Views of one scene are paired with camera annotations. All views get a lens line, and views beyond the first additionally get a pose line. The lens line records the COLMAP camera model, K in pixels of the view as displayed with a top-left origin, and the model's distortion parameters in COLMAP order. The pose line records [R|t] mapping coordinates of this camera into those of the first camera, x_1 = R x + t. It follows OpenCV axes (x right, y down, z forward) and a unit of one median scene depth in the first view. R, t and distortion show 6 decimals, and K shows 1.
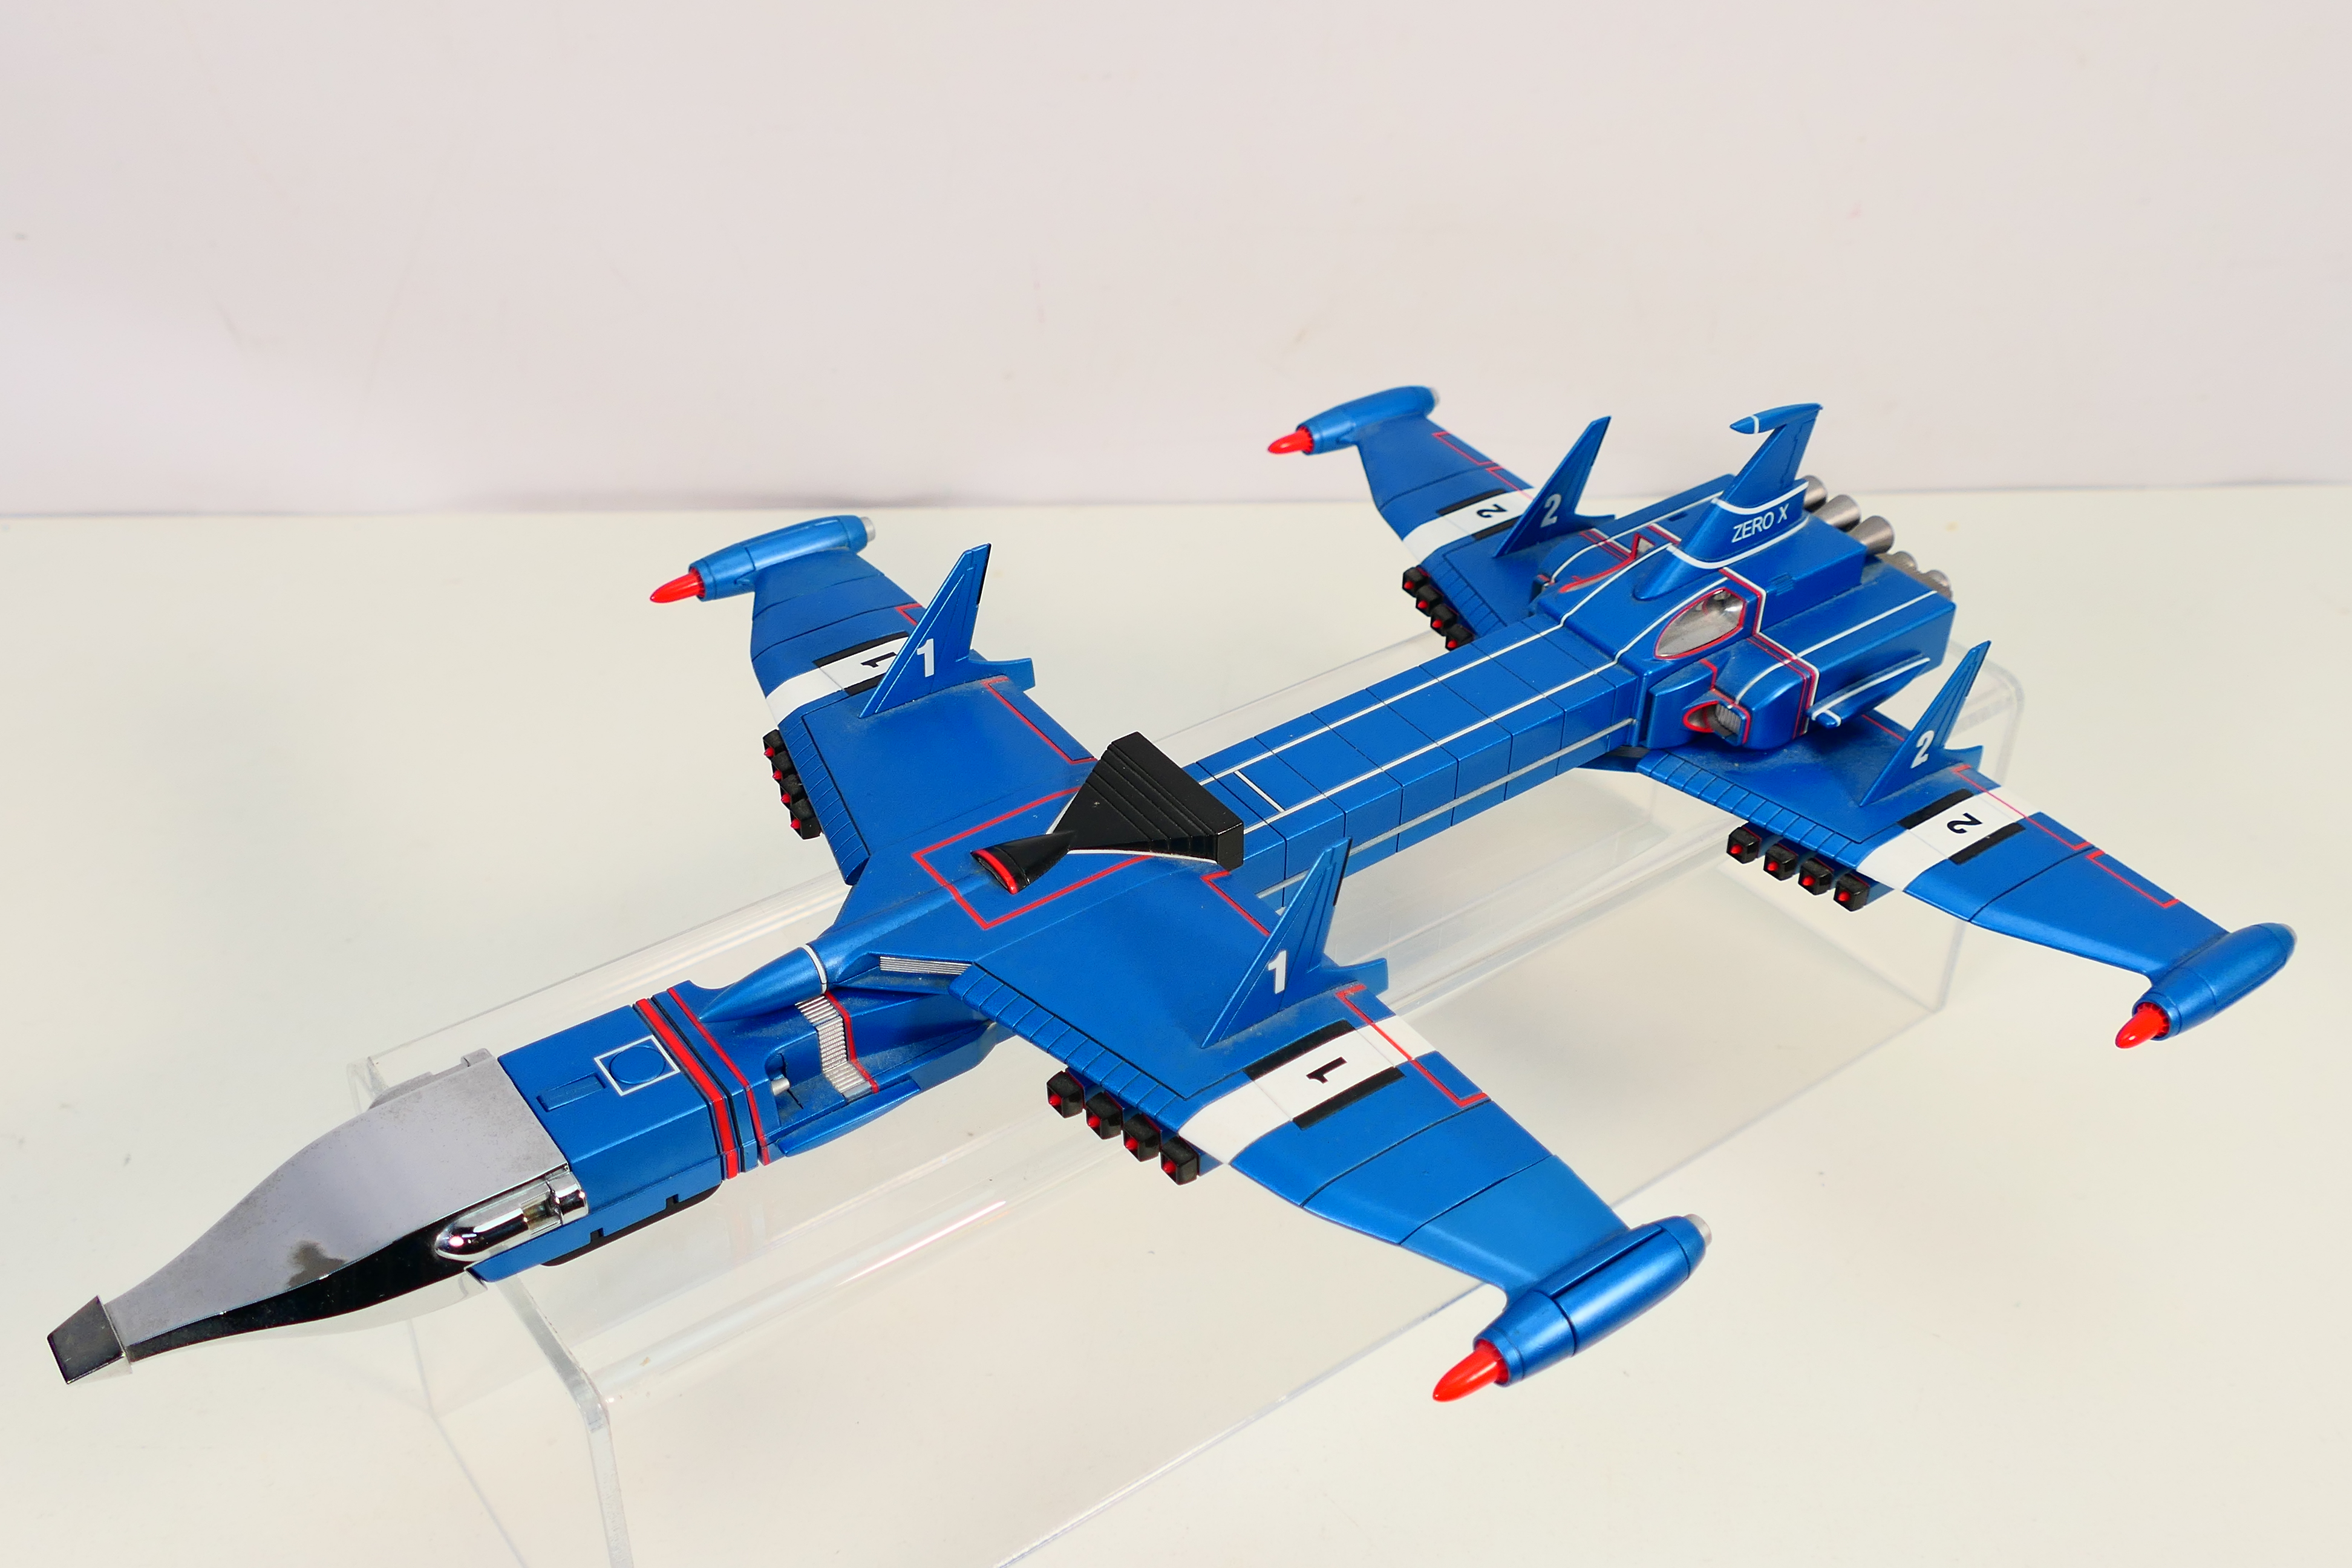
lens RADIAL K [[2185.3, 0, 1181.5], [0, 2185.3, 779.2], [0, 0, 1]] dist [-0.049667, 0.000000]
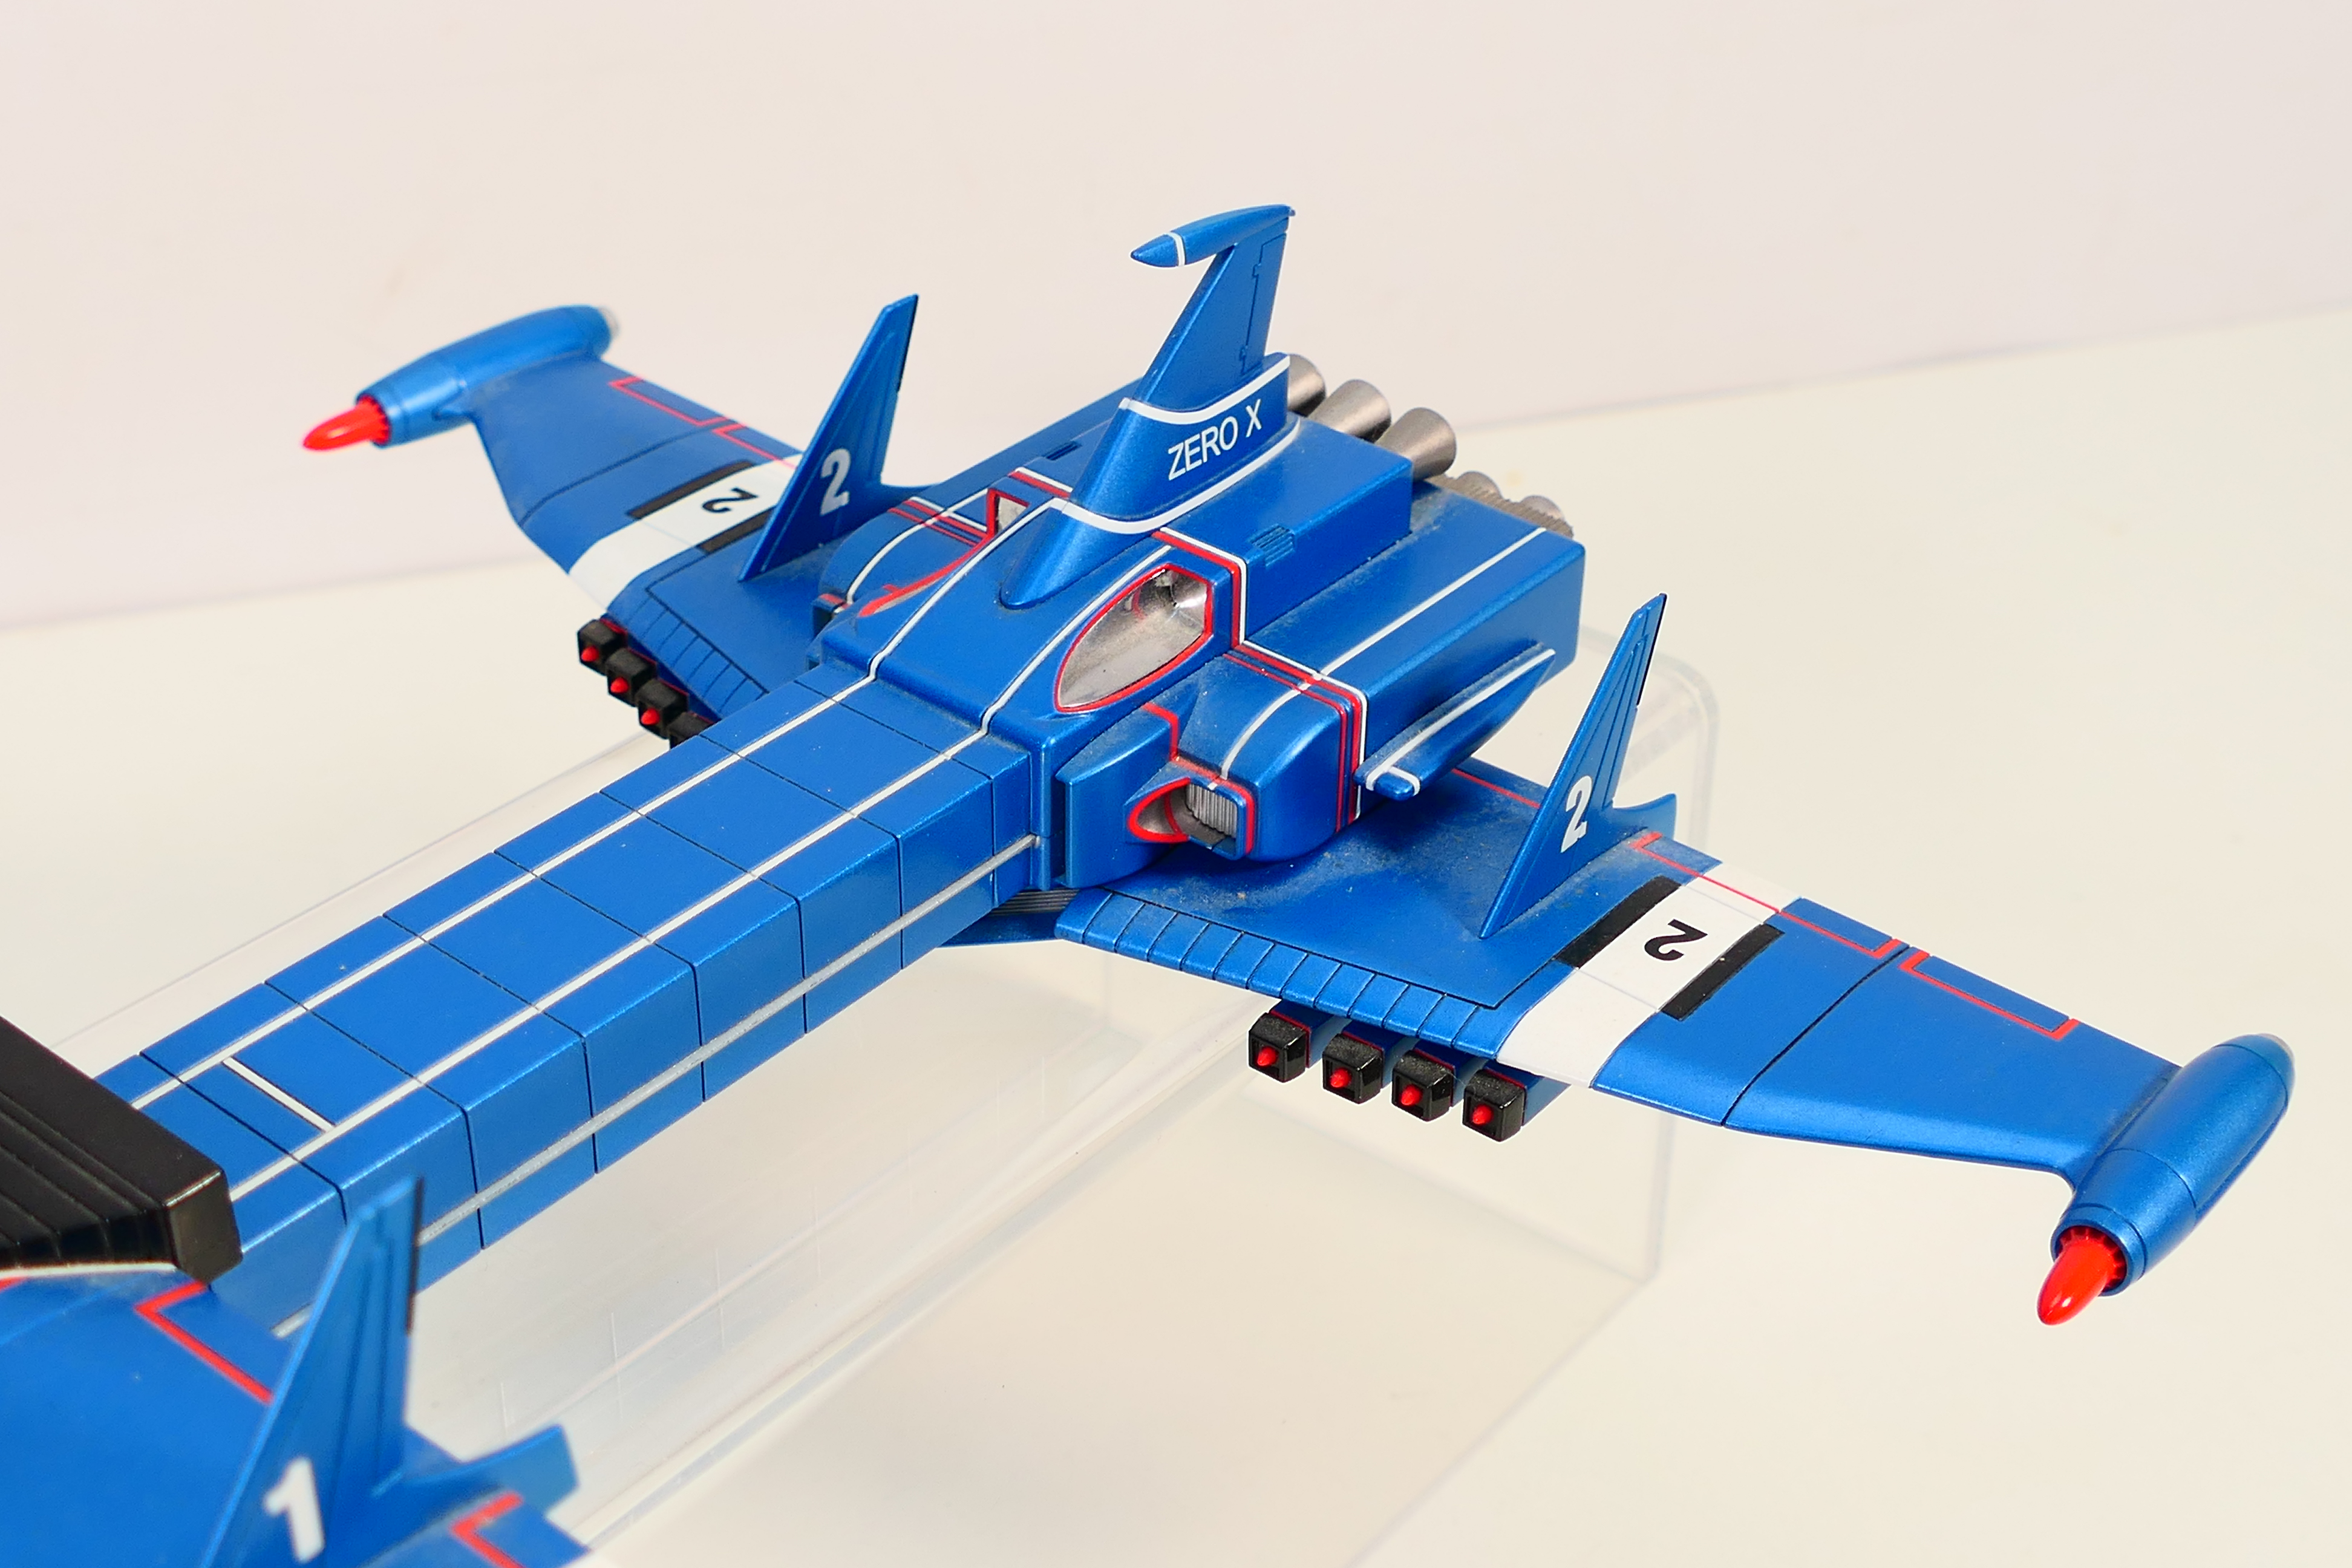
lens RADIAL K [[3147.1, 0, 1173.7], [0, 3147.1, 788.7], [0, 0, 1]] dist [-0.039626, 0.000000]
pose [[0.962233, -0.136417, 0.235580, 0.066001], [0.152558, 0.986946, -0.051619, 0.004645], [-0.225463, 0.085609, 0.970483, 0.274046]]
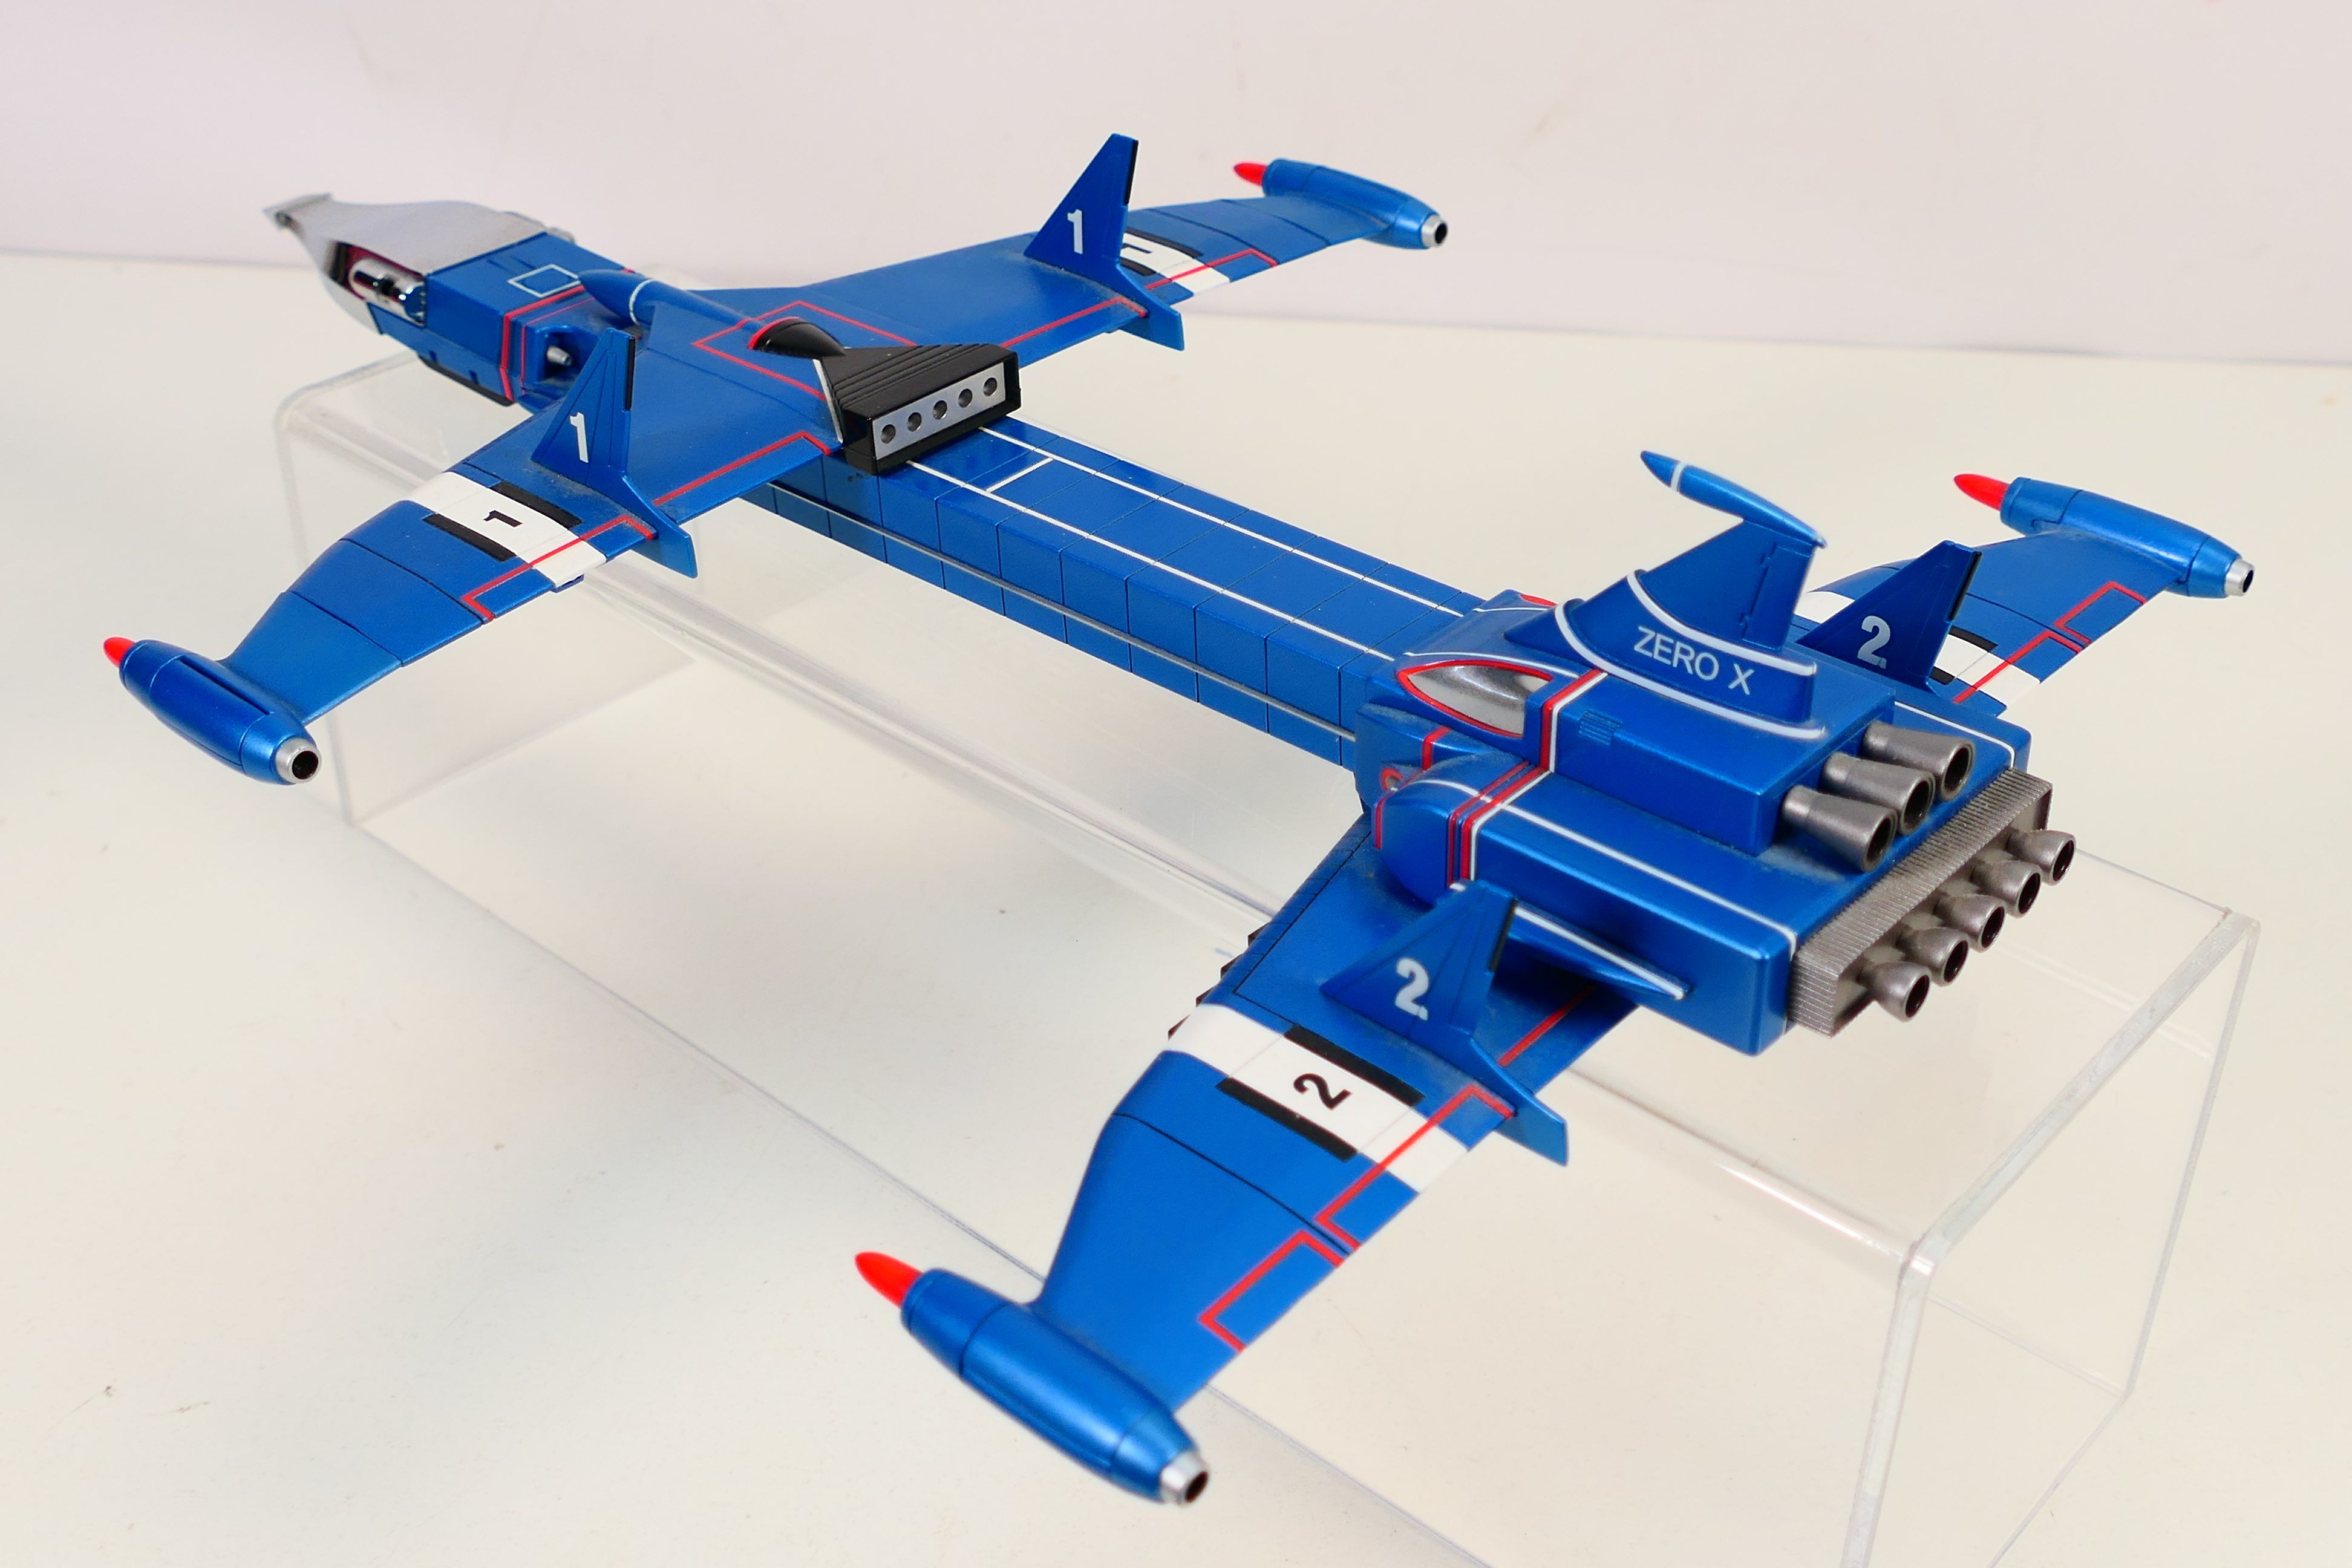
lens RADIAL K [[2620.6, 0, 1191.9], [0, 2620.6, 776.0], [0, 0, 1]] dist [-0.013750, 0.000000]
pose [[0.230146, 0.537760, -0.811078, 0.888053], [-0.573494, 0.748296, 0.333404, -0.269326], [0.786218, 0.388416, 0.480619, 0.557102]]
